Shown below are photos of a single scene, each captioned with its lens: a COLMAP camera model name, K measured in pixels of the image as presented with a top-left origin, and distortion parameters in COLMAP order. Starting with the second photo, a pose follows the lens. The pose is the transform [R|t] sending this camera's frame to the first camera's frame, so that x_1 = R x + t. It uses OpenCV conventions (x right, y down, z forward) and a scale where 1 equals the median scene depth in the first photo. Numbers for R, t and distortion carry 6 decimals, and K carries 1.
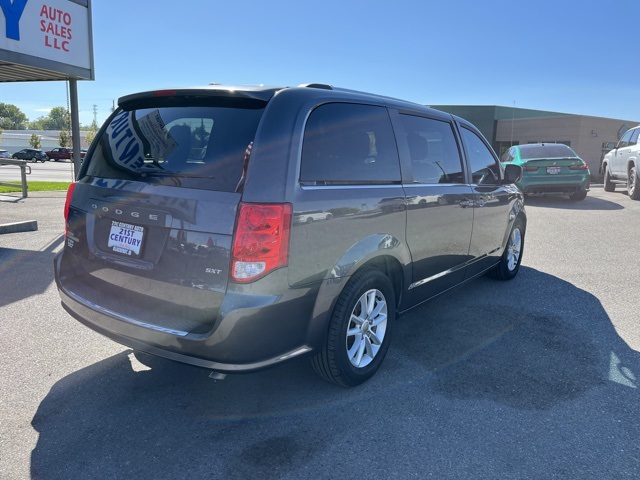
lens RADIAL K [[482.2, 0, 315.2], [0, 482.2, 236.2], [0, 0, 1]] dist [0.083248, -0.116731]
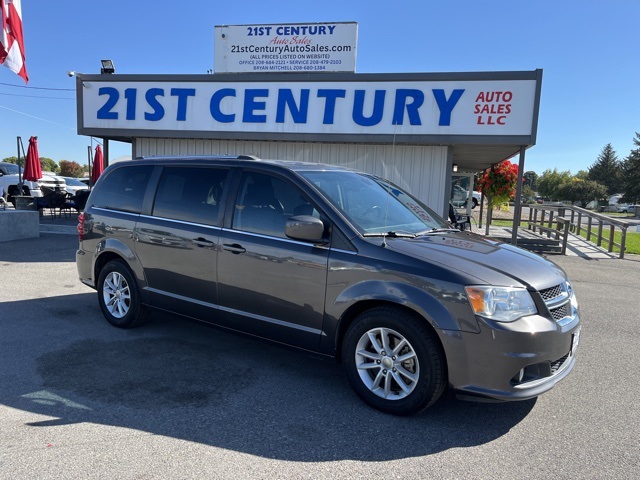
lens RADIAL K [[482.5, 0, 322.2], [0, 482.5, 243.7], [0, 0, 1]] dist [0.077089, -0.108579]
pose [[0.030085, 0.083874, -0.996022, 0.707785], [-0.209416, 0.974887, 0.075769, -0.103674], [0.977364, 0.206303, 0.046894, 0.619147]]
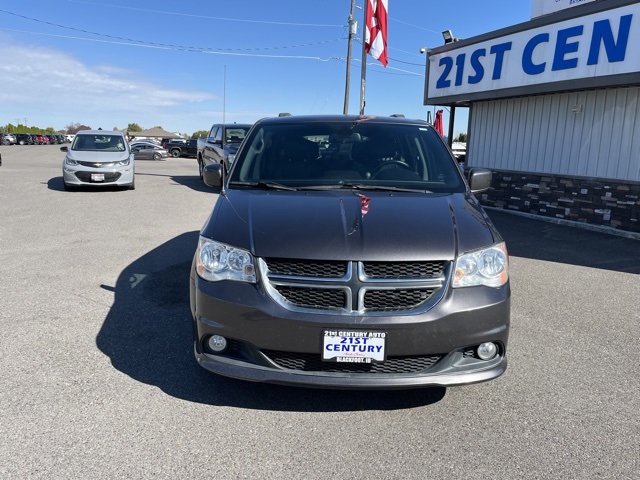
lens RADIAL K [[482.2, 0, 315.2], [0, 482.2, 236.2], [0, 0, 1]] dist [0.083248, -0.116731]
pose [[-0.808678, 0.064535, -0.584701, 0.467714], [-0.144138, 0.941926, 0.303314, -0.190166], [0.570320, 0.329561, -0.752413, 1.087537]]
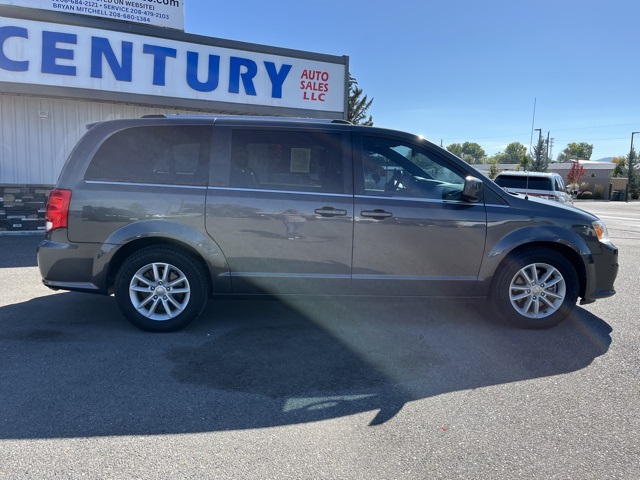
lens RADIAL K [[482.2, 0, 315.2], [0, 482.2, 236.2], [0, 0, 1]] dist [0.083248, -0.116731]
pose [[0.652026, 0.084979, -0.753419, 0.537290], [-0.134048, 0.990966, -0.004236, -0.005049], [0.746253, 0.103756, 0.657527, 0.164550]]
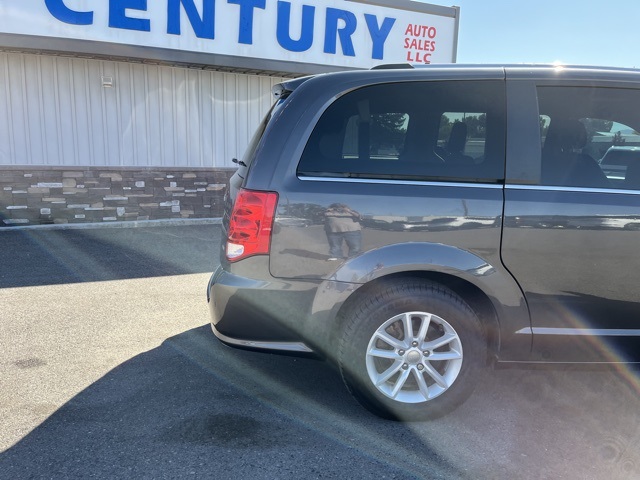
lens RADIAL K [[482.2, 0, 315.2], [0, 482.2, 236.2], [0, 0, 1]] dist [0.083248, -0.116731]
pose [[0.634696, 0.123848, -0.762773, 0.233364], [-0.132736, 0.989876, 0.050274, -0.011961], [0.761277, 0.069339, 0.644709, 0.130157]]
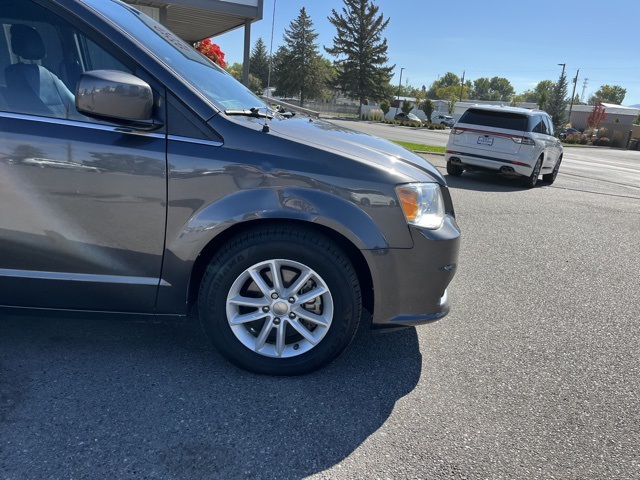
lens RADIAL K [[482.5, 0, 322.2], [0, 482.5, 243.7], [0, 0, 1]] dist [0.077089, -0.108579]
pose [[0.631109, 0.244463, -0.736165, 0.510752], [-0.197630, 0.968396, 0.152154, -0.066814], [0.750095, 0.049463, 0.659477, 0.543083]]
